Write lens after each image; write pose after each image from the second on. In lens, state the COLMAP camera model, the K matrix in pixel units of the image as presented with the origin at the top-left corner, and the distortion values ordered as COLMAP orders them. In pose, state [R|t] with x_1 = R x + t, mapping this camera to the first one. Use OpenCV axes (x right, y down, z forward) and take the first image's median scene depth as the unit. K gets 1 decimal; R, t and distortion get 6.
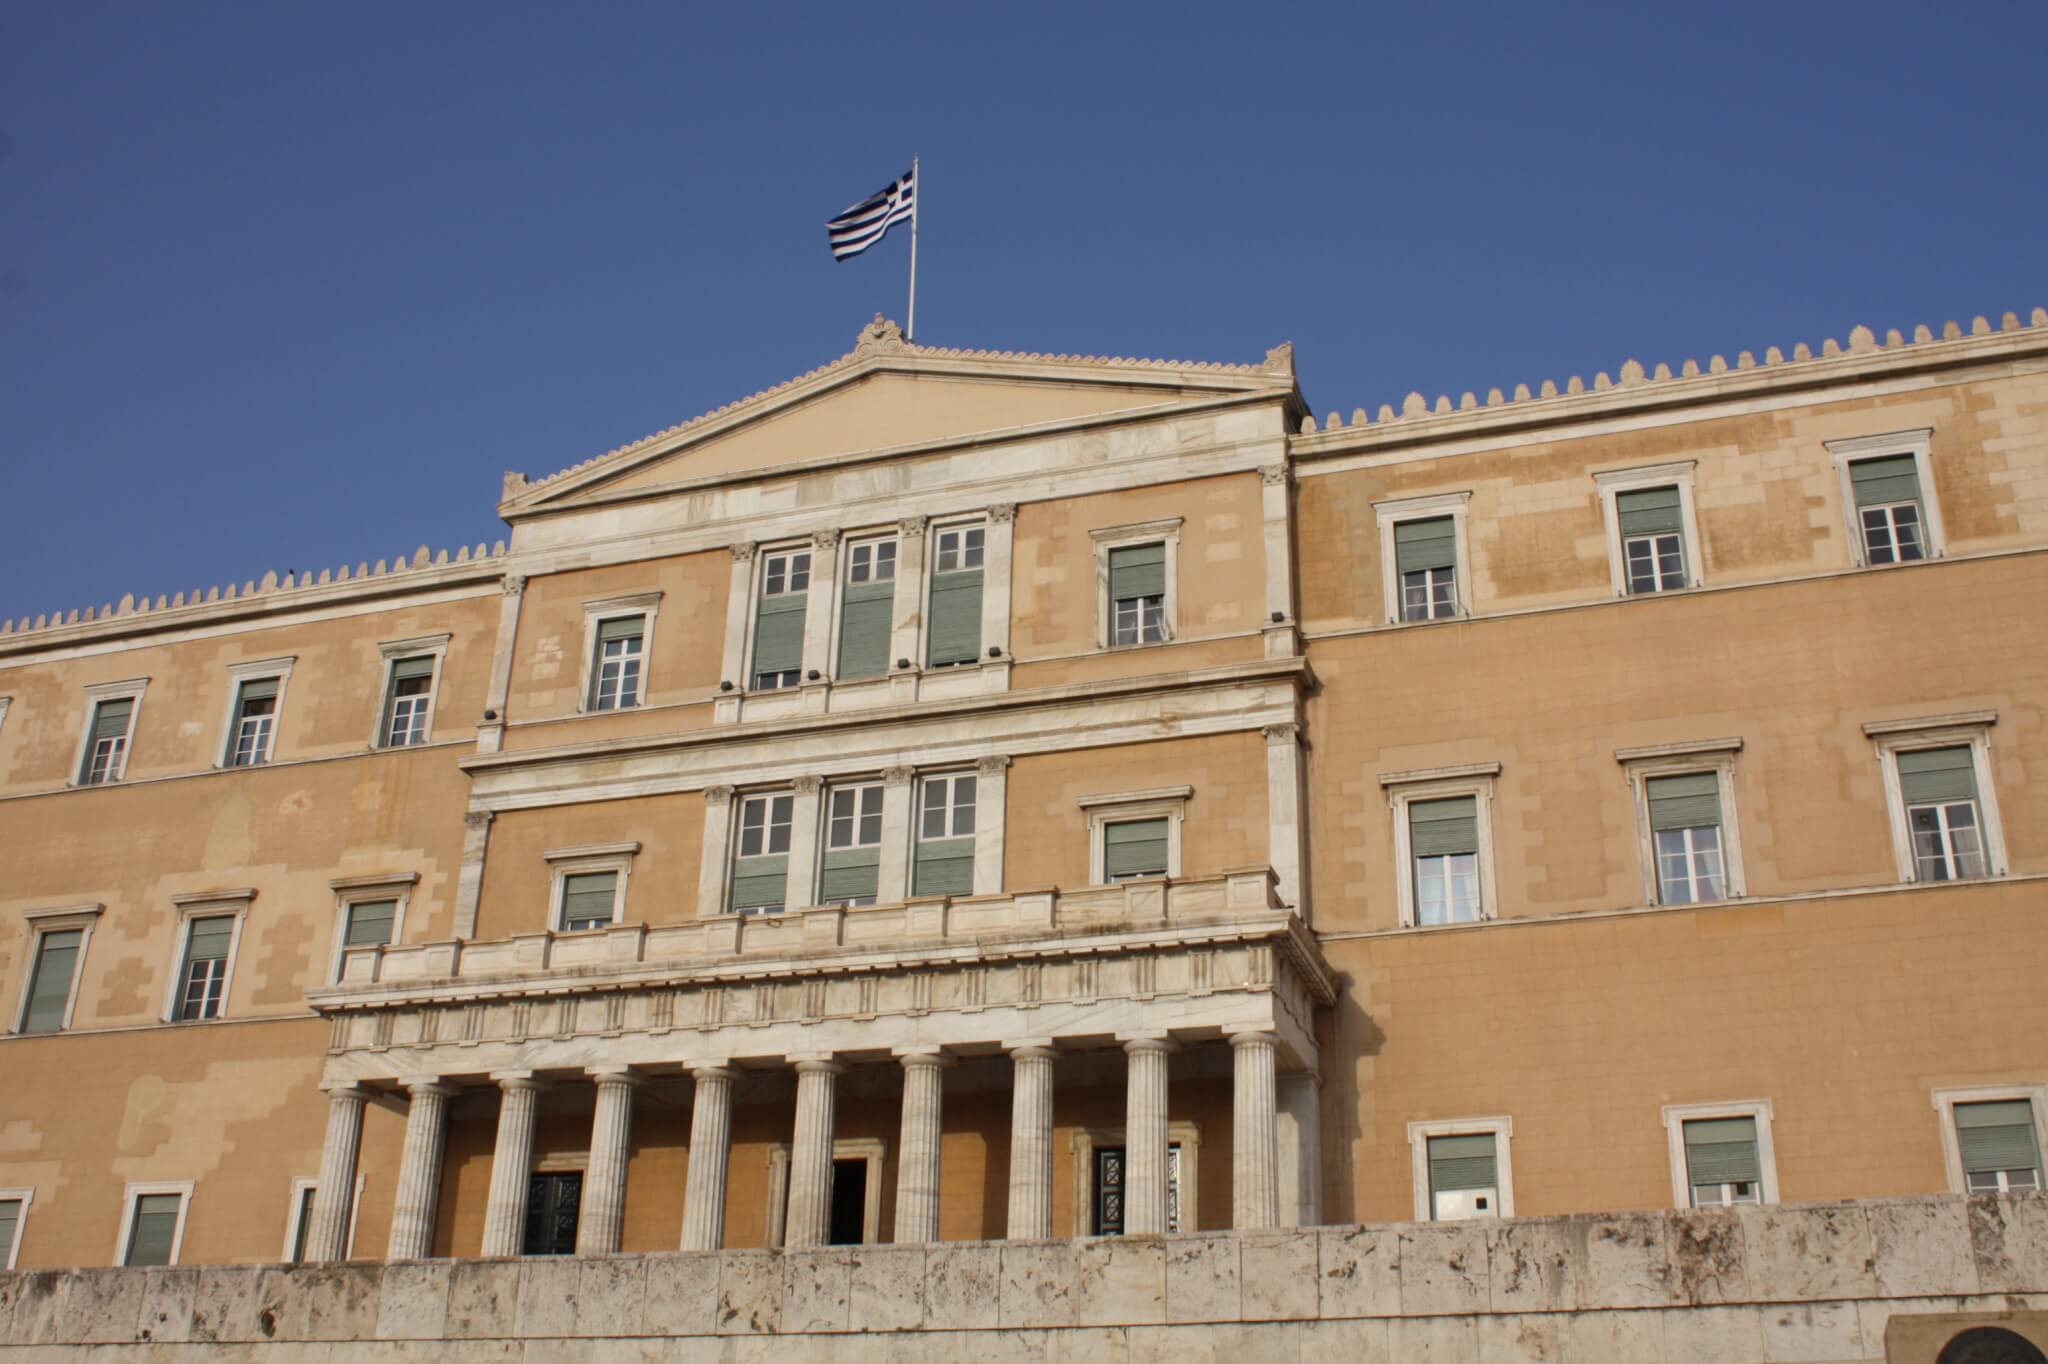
lens RADIAL K [[2042.7, 0, 1024.0], [0, 2042.7, 682.0], [0, 0, 1]] dist [-0.082913, 0.029990]
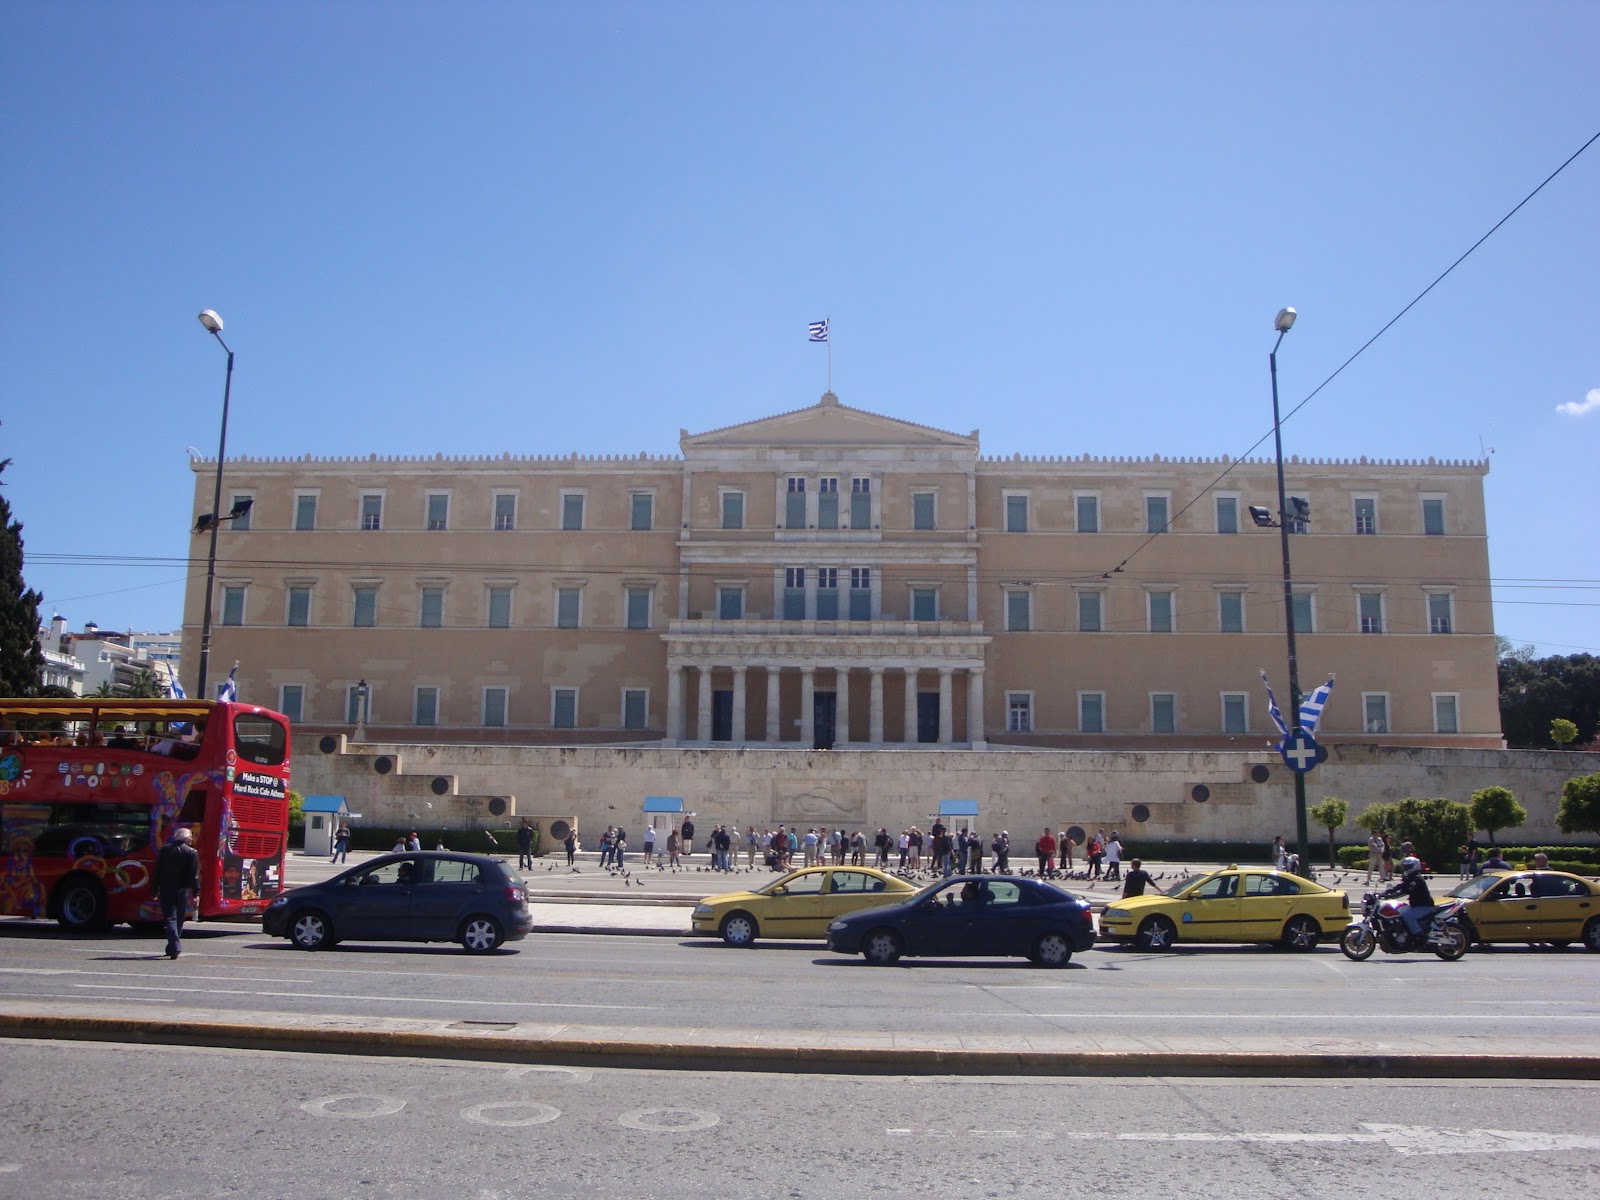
lens RADIAL K [[1319.5, 0, 800.0], [0, 1319.5, 600.0], [0, 0, 1]] dist [-0.051835, 0.000986]
pose [[0.962111, 0.036988, 0.270139, -0.632671], [-0.109351, 0.959931, 0.258020, -0.393384], [-0.249771, -0.277784, 0.927605, -0.795194]]
